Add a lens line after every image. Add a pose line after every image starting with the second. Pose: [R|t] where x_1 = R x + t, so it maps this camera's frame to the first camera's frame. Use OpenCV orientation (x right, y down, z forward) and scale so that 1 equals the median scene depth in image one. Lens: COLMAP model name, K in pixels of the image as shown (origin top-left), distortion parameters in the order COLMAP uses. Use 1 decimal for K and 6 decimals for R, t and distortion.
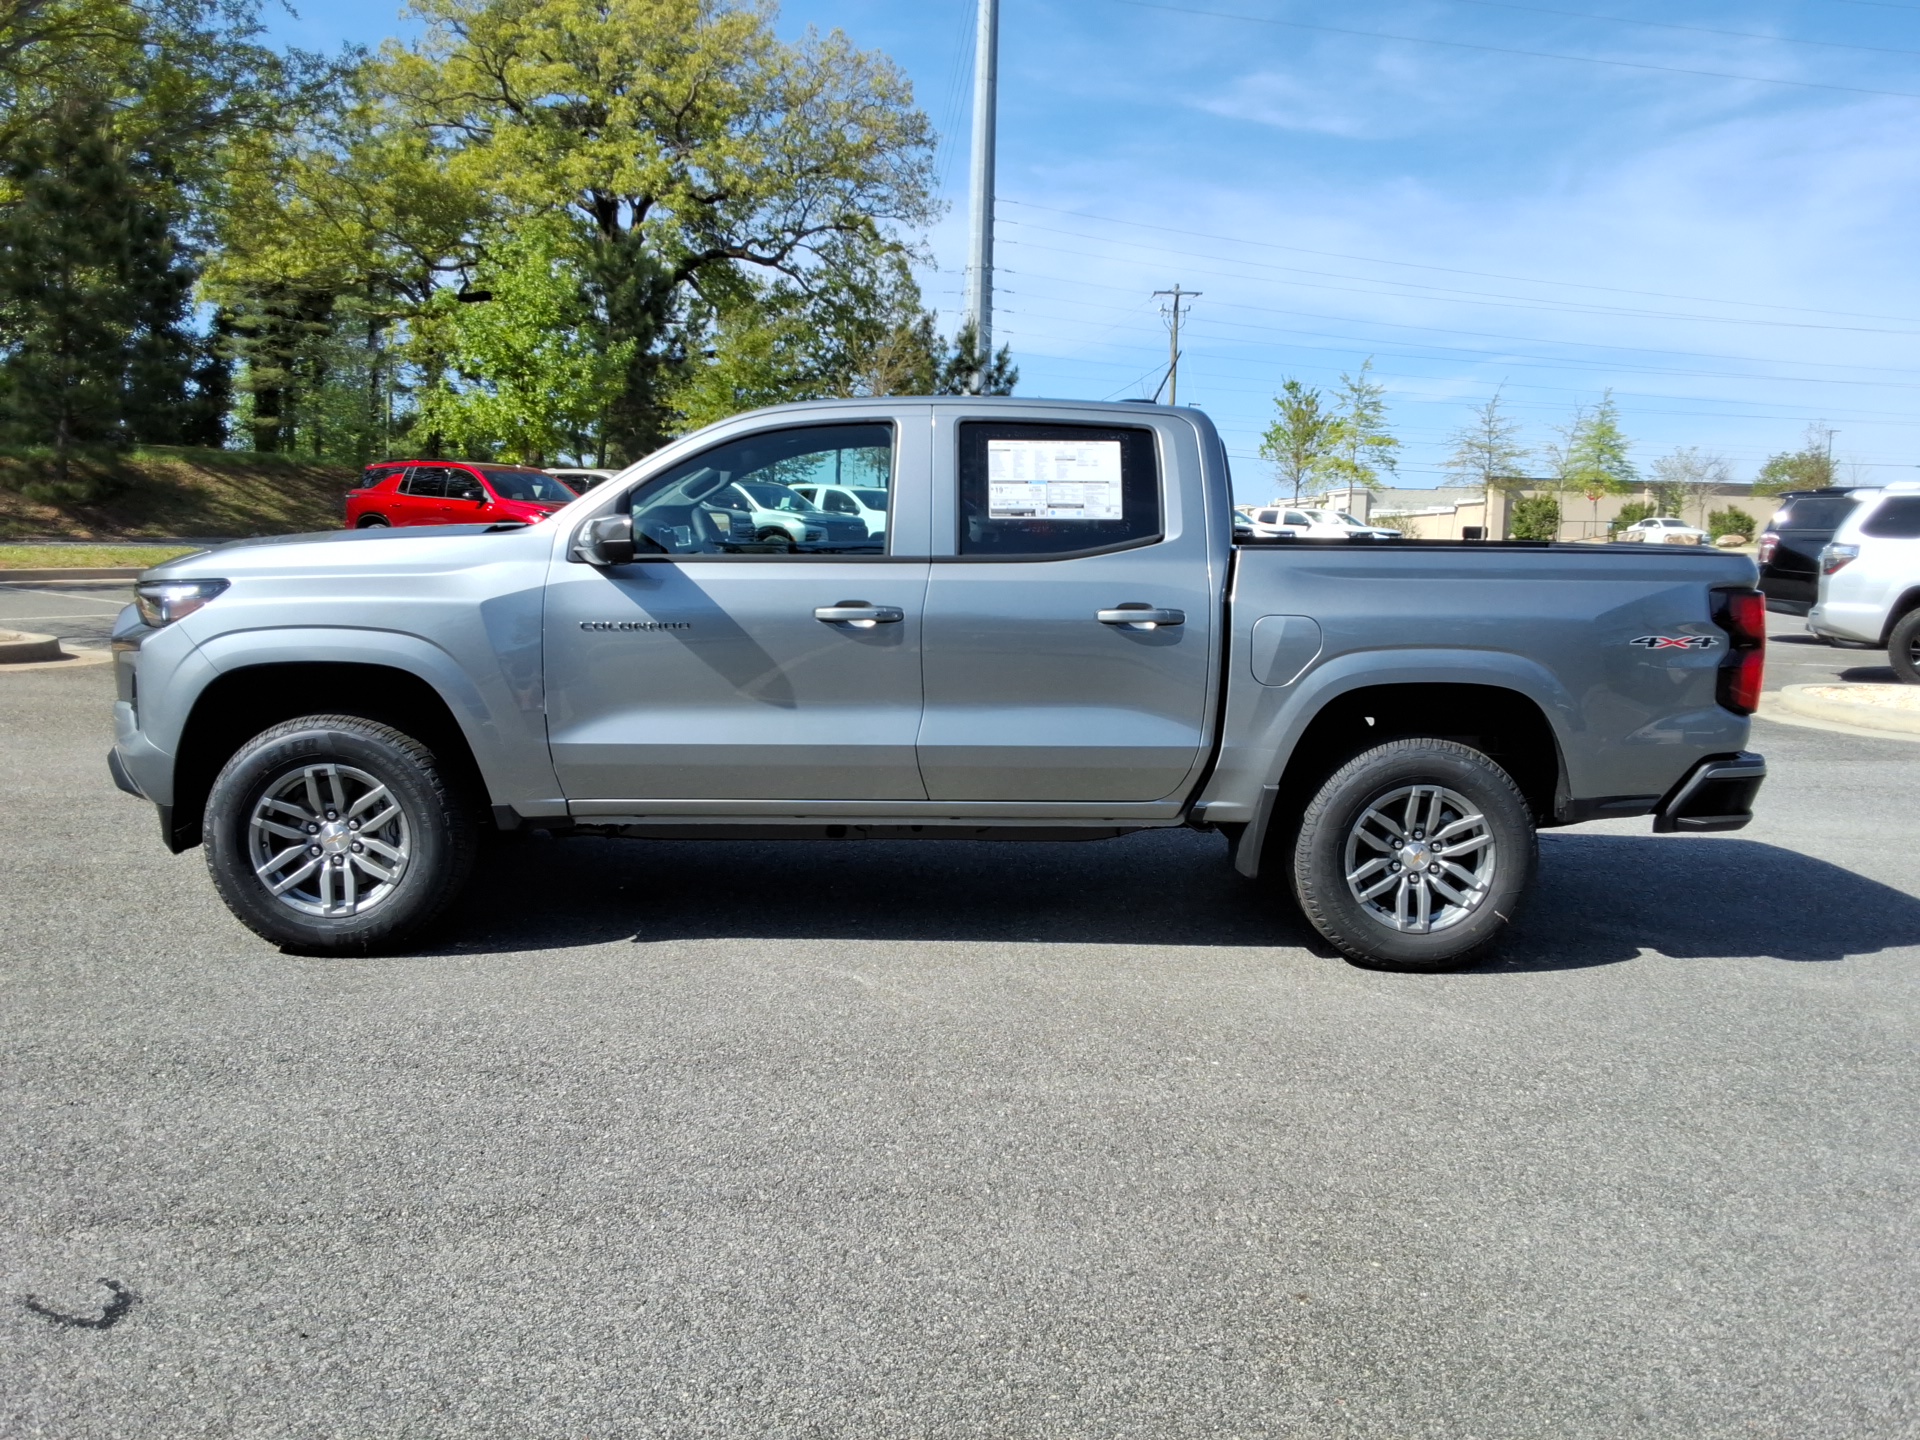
lens RADIAL K [[1559.7, 0, 970.0], [0, 1559.7, 713.4], [0, 0, 1]] dist [0.098695, -0.156202]
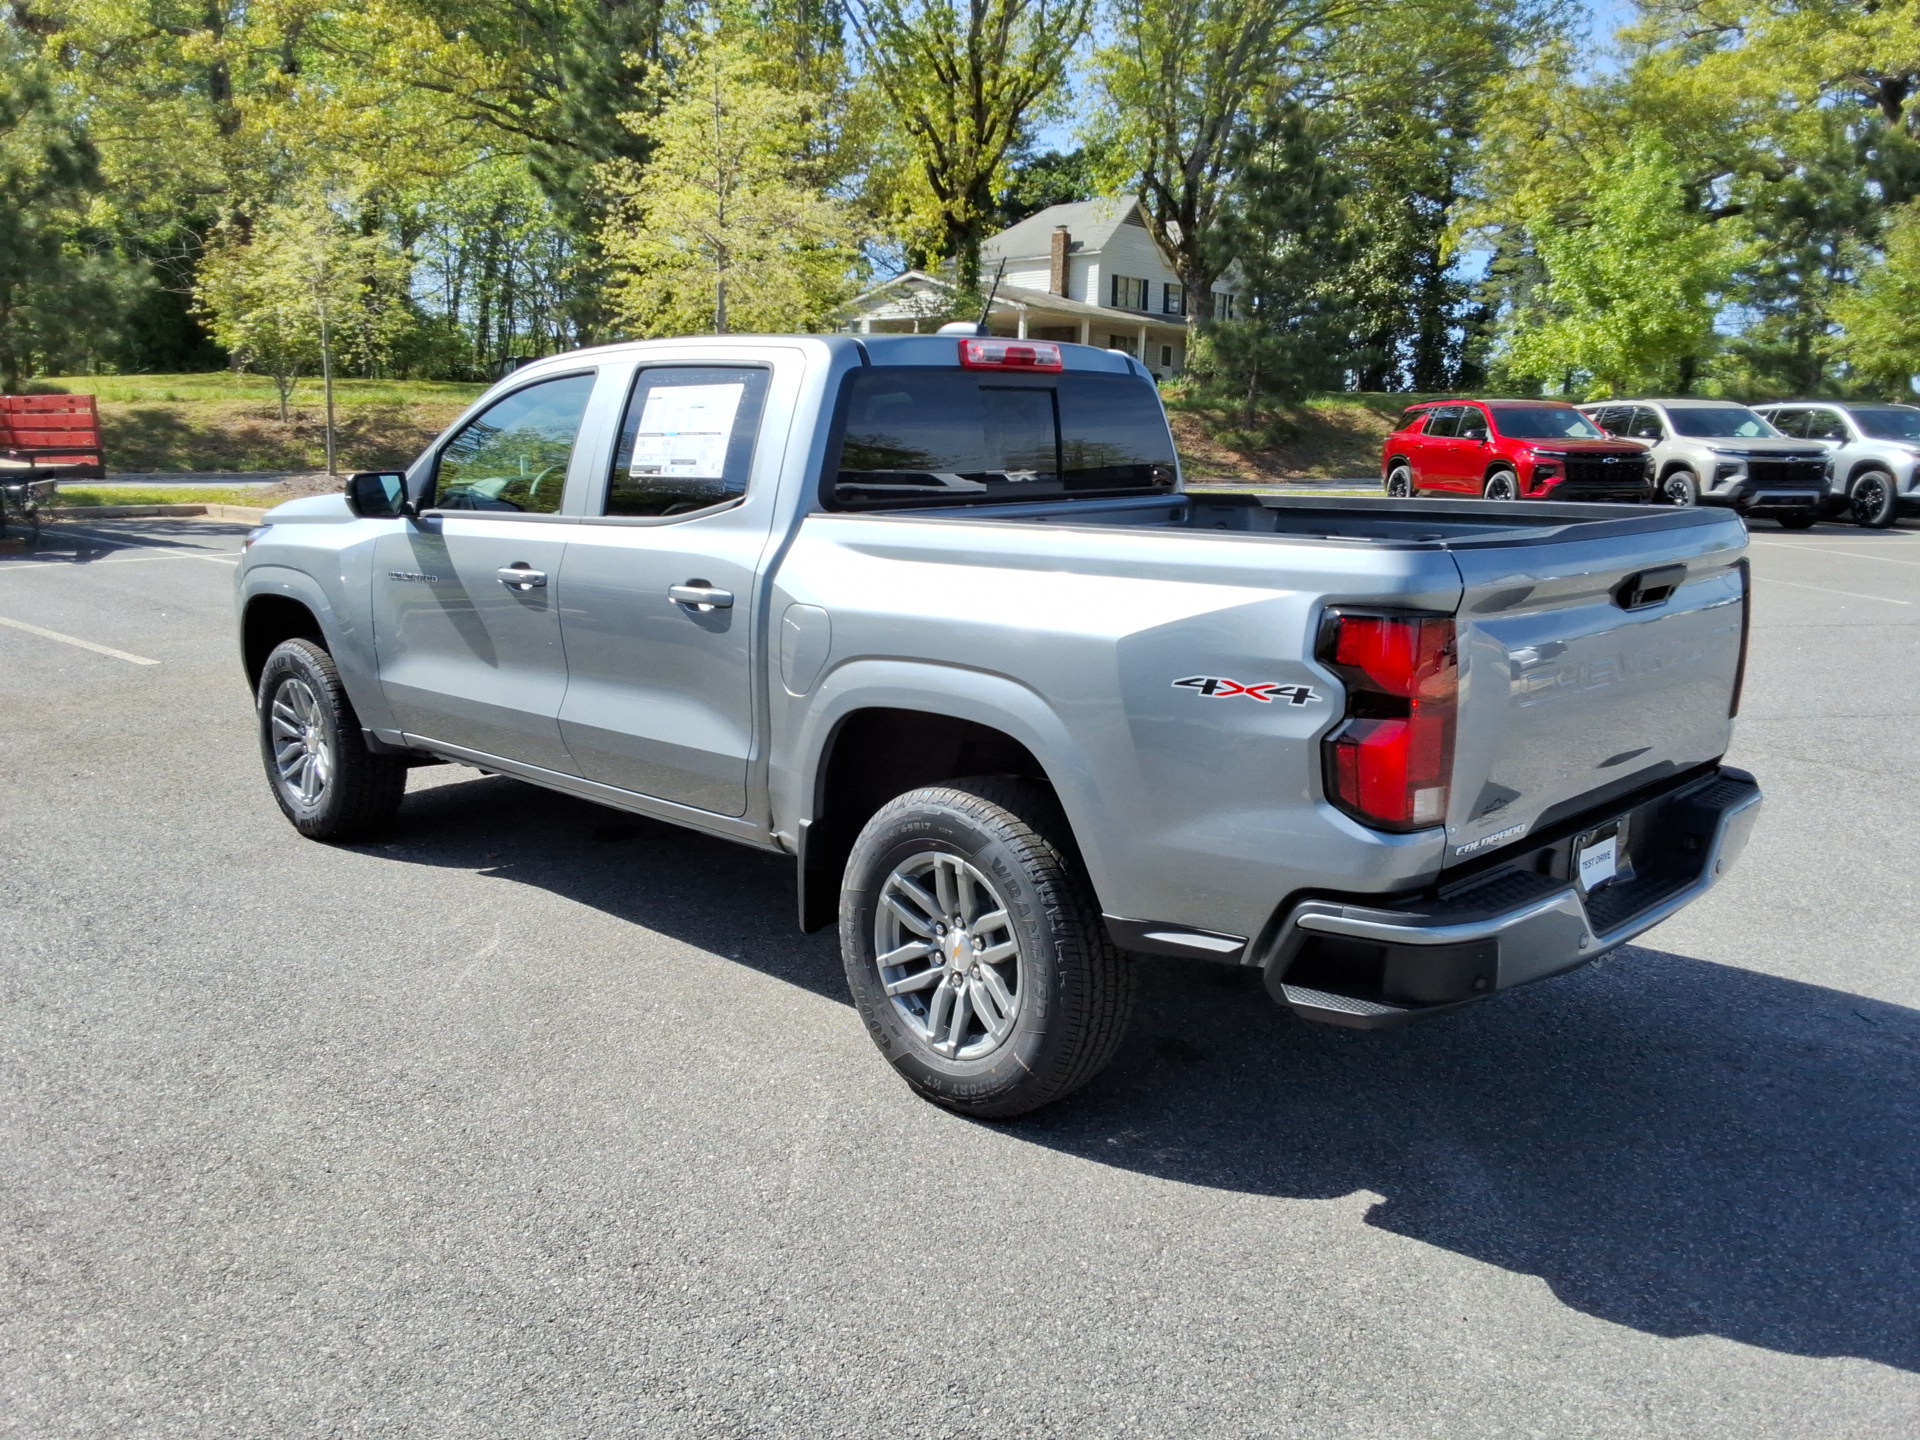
lens RADIAL K [[1559.7, 0, 989.6], [0, 1559.7, 704.5], [0, 0, 1]] dist [0.098695, -0.156202]
pose [[0.689794, 0.102262, -0.716748, 0.128757], [-0.077524, 0.994716, 0.067313, -0.011325], [0.719844, 0.009133, 0.694076, 0.083465]]
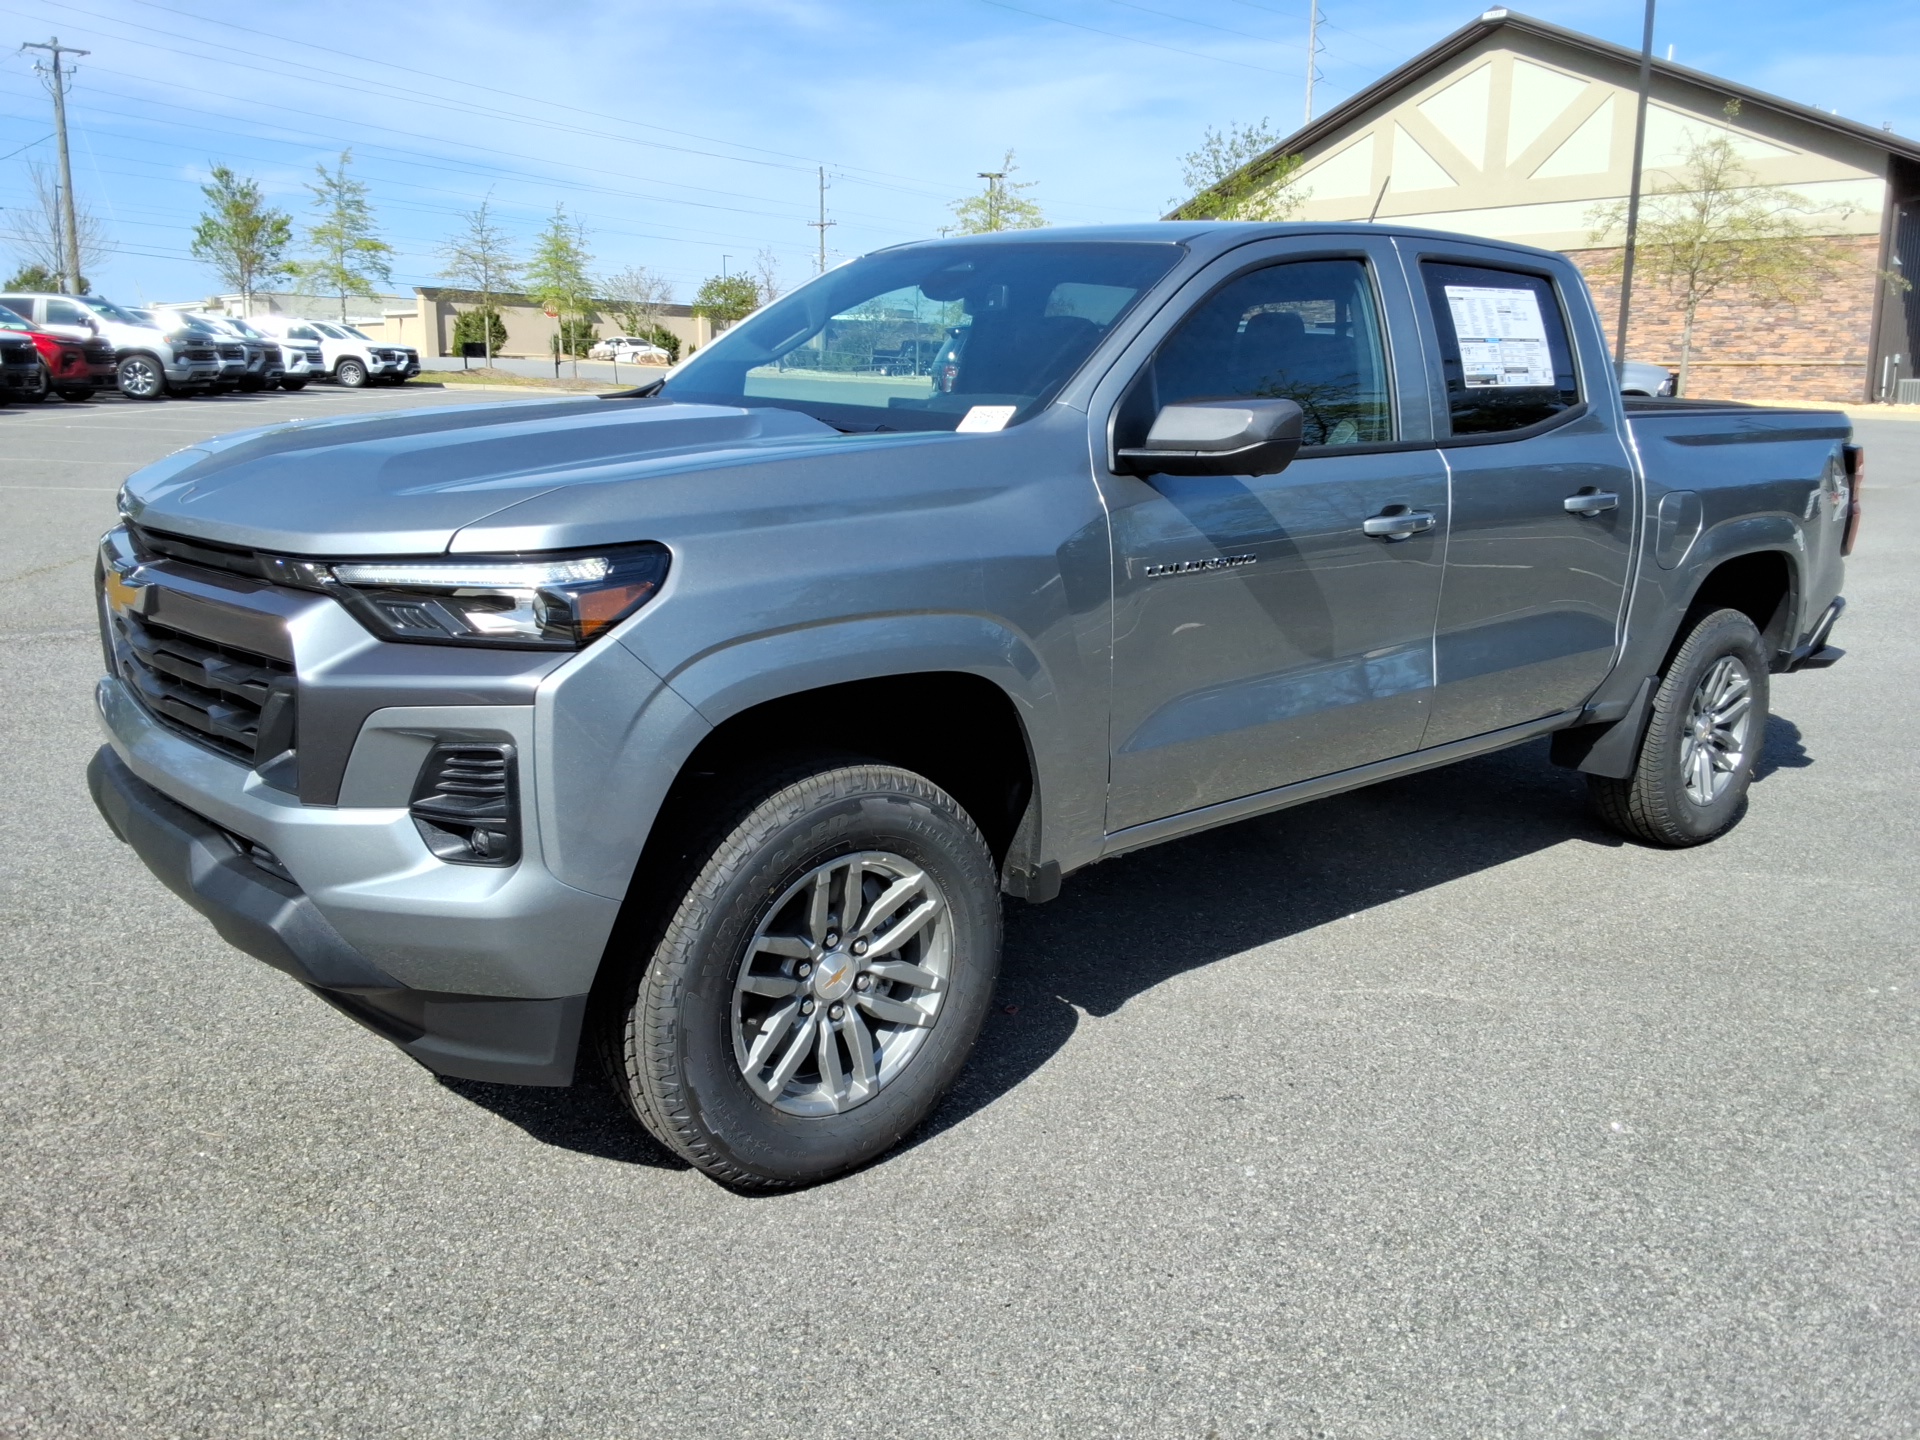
lens RADIAL K [[1559.7, 0, 967.2], [0, 1559.7, 713.3], [0, 0, 1]] dist [0.098695, -0.156202]
pose [[0.774284, -0.137732, 0.617668, -0.110241], [0.065718, 0.988251, 0.137986, -0.014088], [-0.629416, -0.066248, 0.774239, 0.084598]]
